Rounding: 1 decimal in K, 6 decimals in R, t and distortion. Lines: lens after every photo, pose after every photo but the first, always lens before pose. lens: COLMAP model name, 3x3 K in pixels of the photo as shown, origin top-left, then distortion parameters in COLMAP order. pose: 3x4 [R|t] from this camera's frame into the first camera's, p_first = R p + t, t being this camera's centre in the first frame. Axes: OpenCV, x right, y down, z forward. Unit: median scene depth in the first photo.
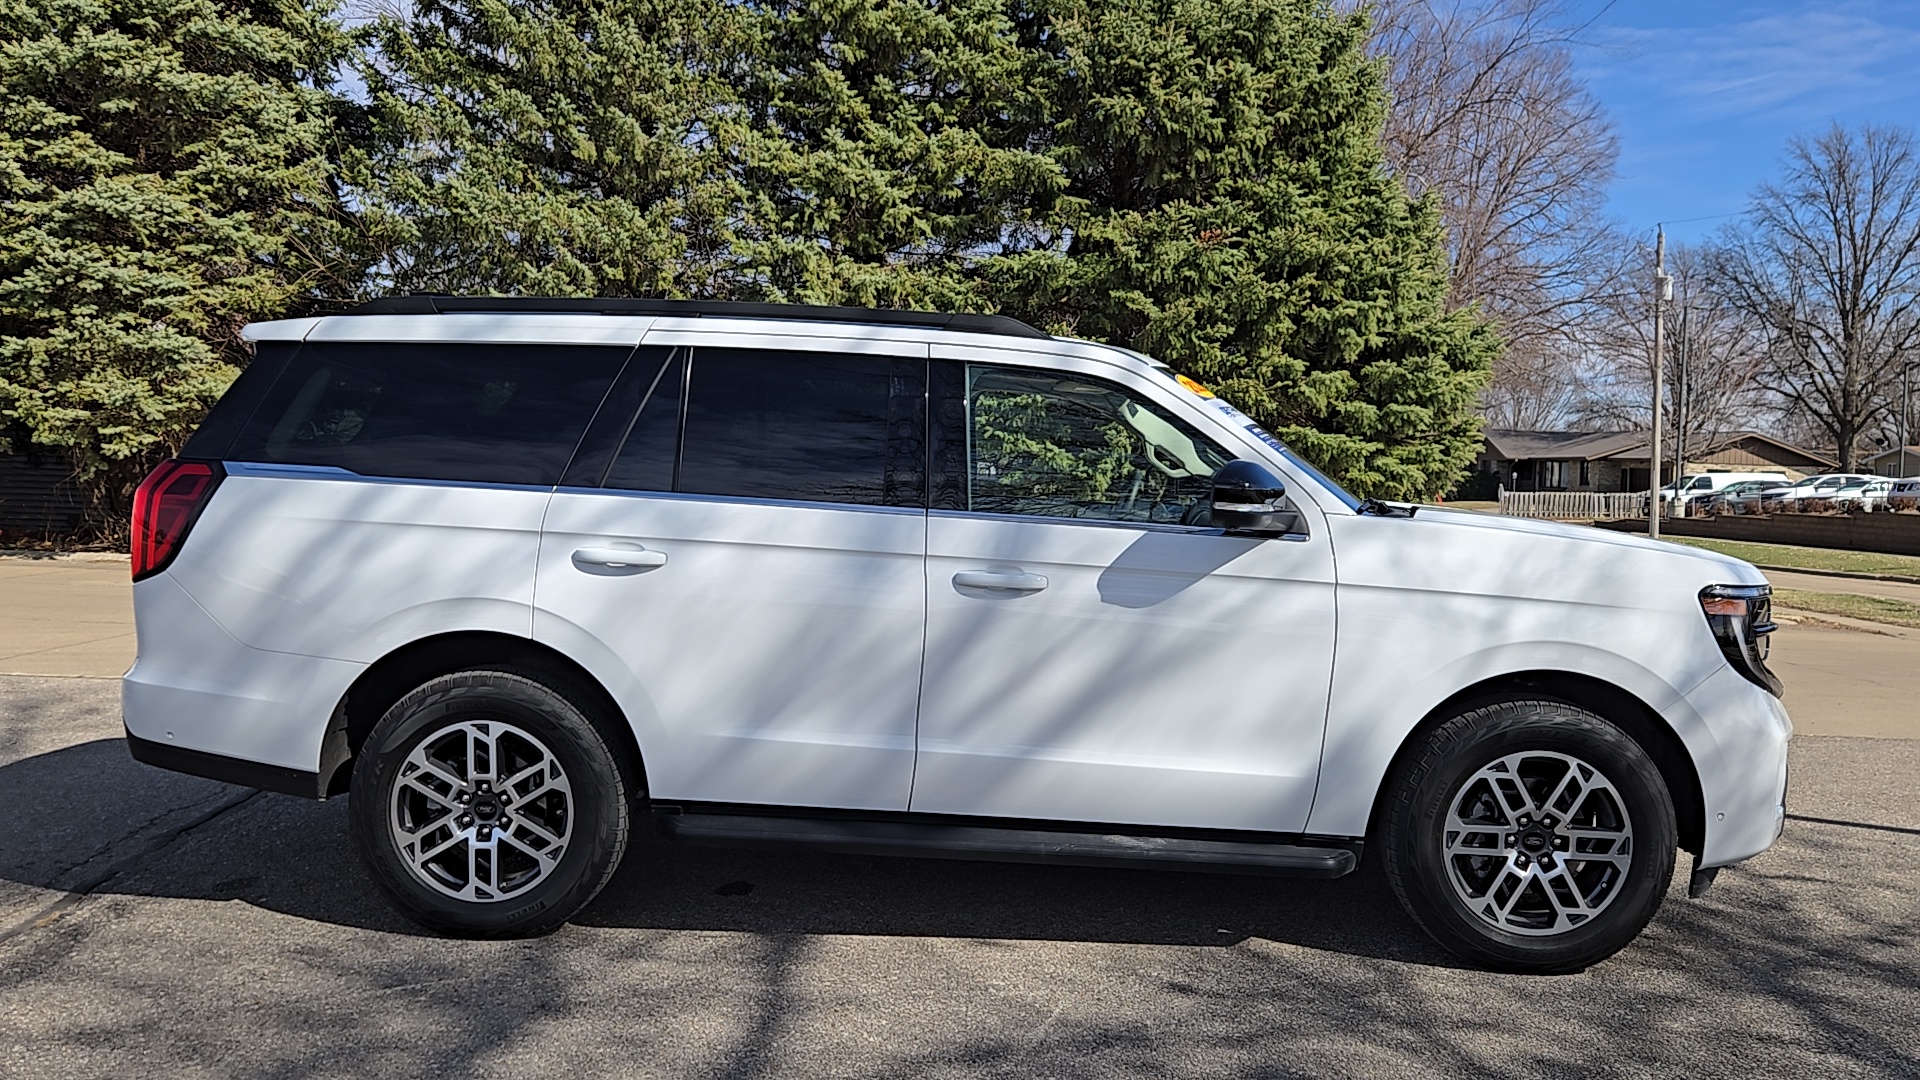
lens RADIAL K [[1591.9, 0, 950.0], [0, 1591.9, 544.7], [0, 0, 1]] dist [0.027496, -0.028224]
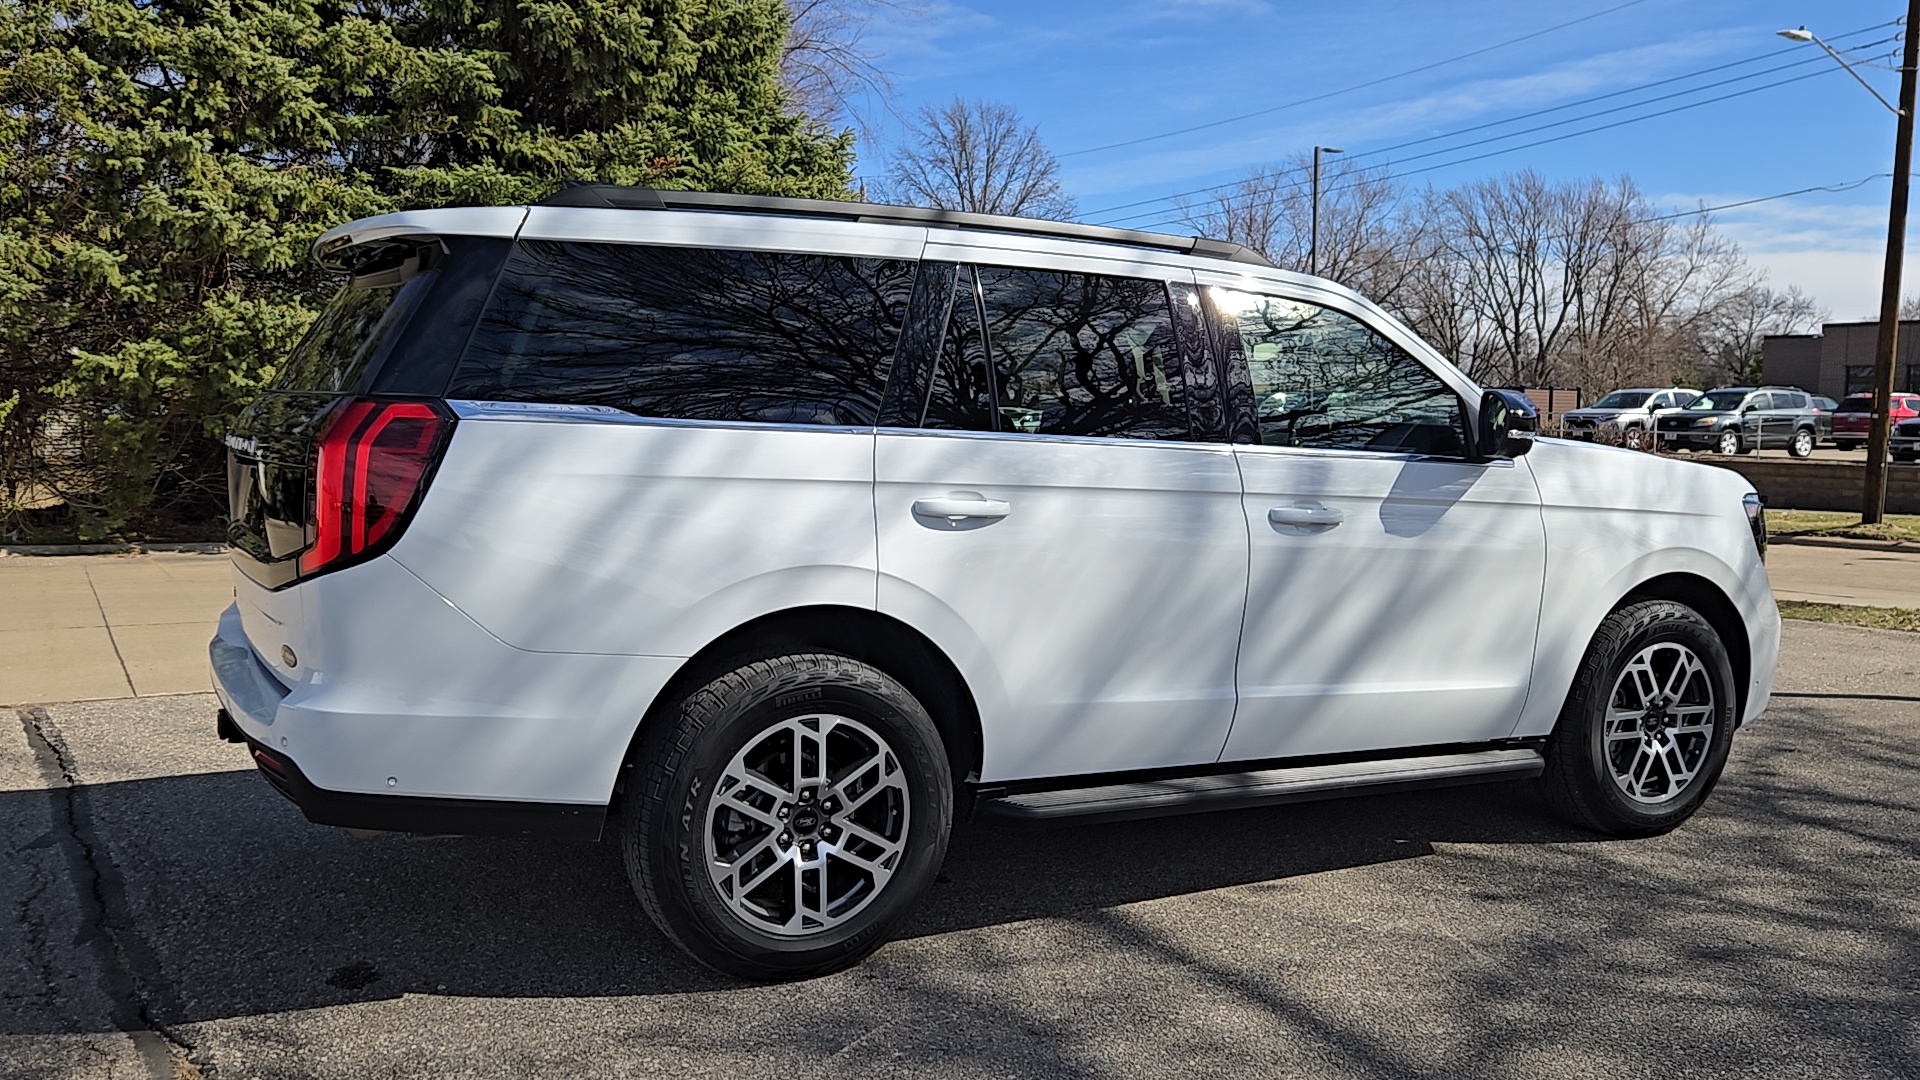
lens RADIAL K [[1591.9, 0, 956.0], [0, 1591.9, 530.2], [0, 0, 1]] dist [0.027496, -0.028224]
pose [[0.862150, -0.047727, 0.504400, -0.637333], [0.031824, 0.998689, 0.040101, -0.014992], [-0.505652, -0.018521, 0.862539, 0.257362]]
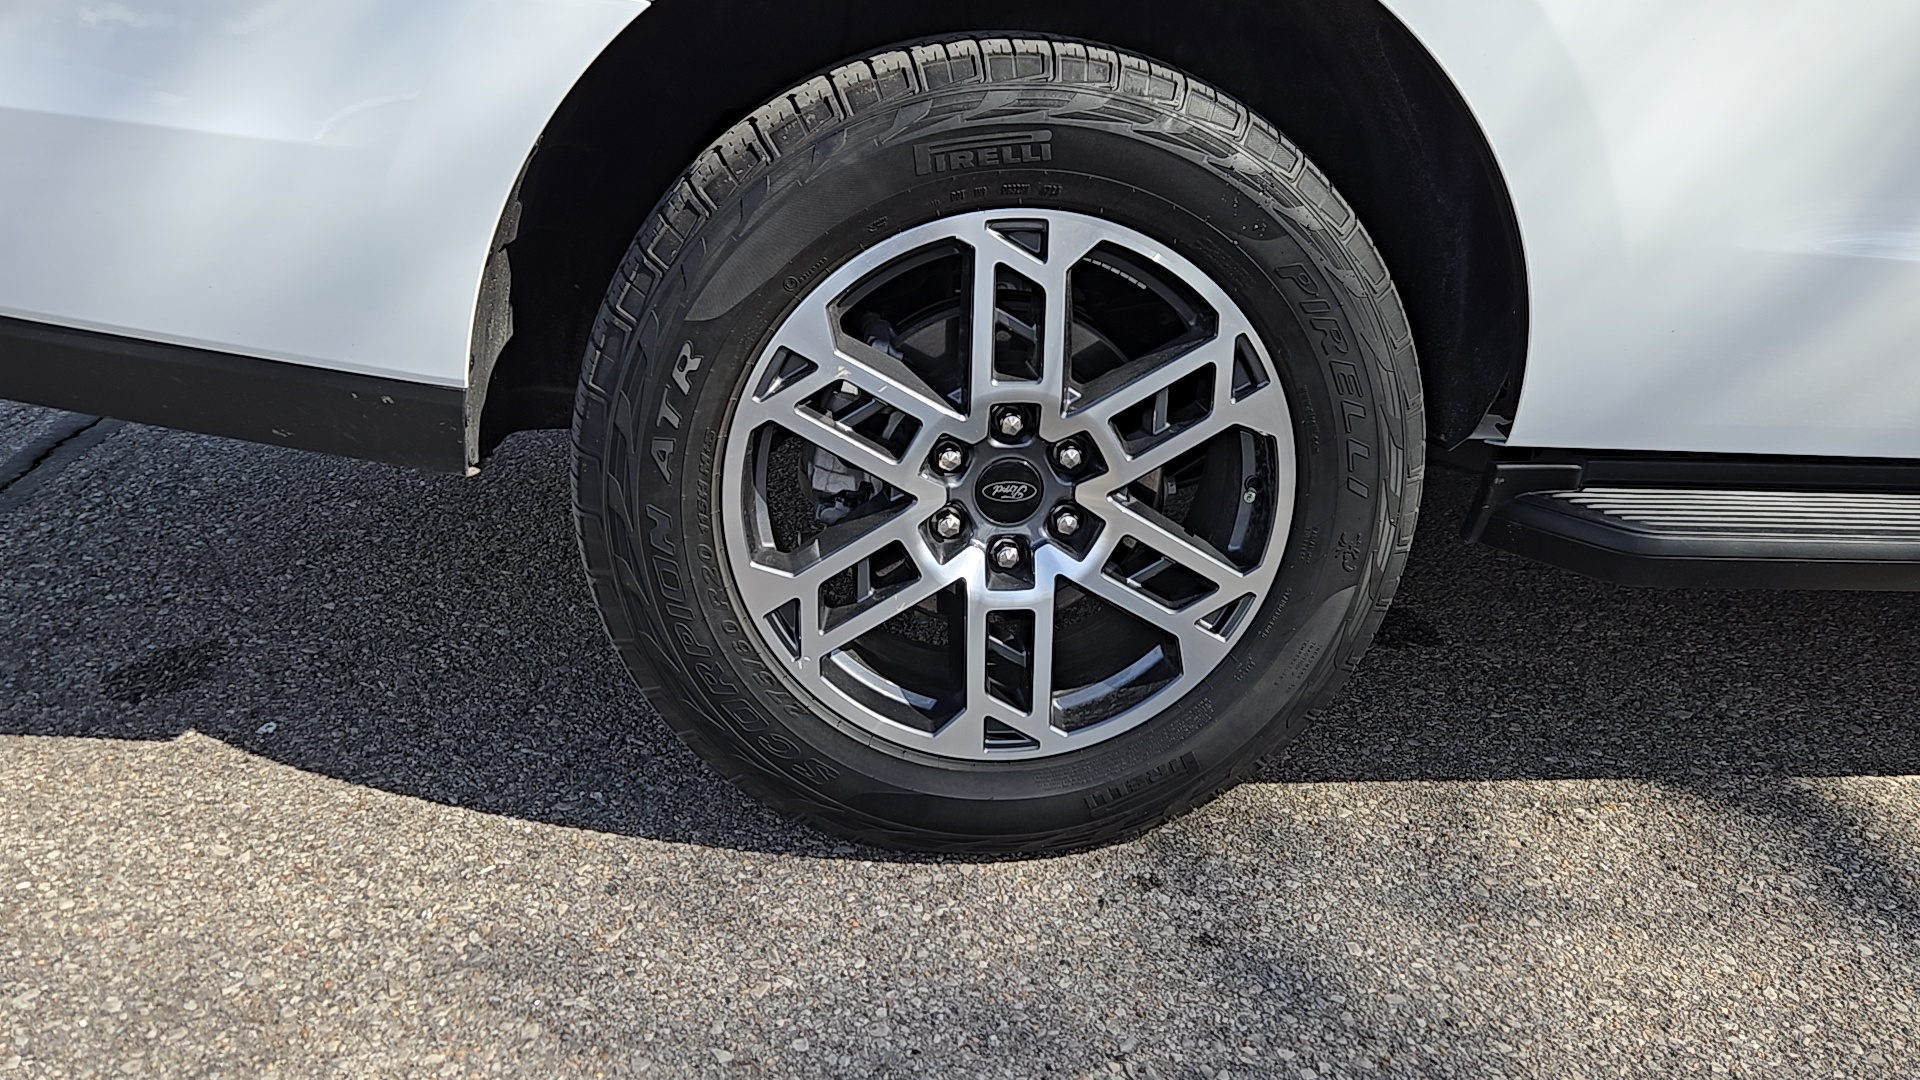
lens RADIAL K [[1591.9, 0, 957.4], [0, 1591.9, 531.3], [0, 0, 1]] dist [0.027496, -0.028224]
pose [[0.990974, -0.032225, 0.130125, -0.346807], [-0.003825, 0.963486, 0.267732, 0.088405], [-0.134002, -0.265813, 0.954666, 0.698866]]
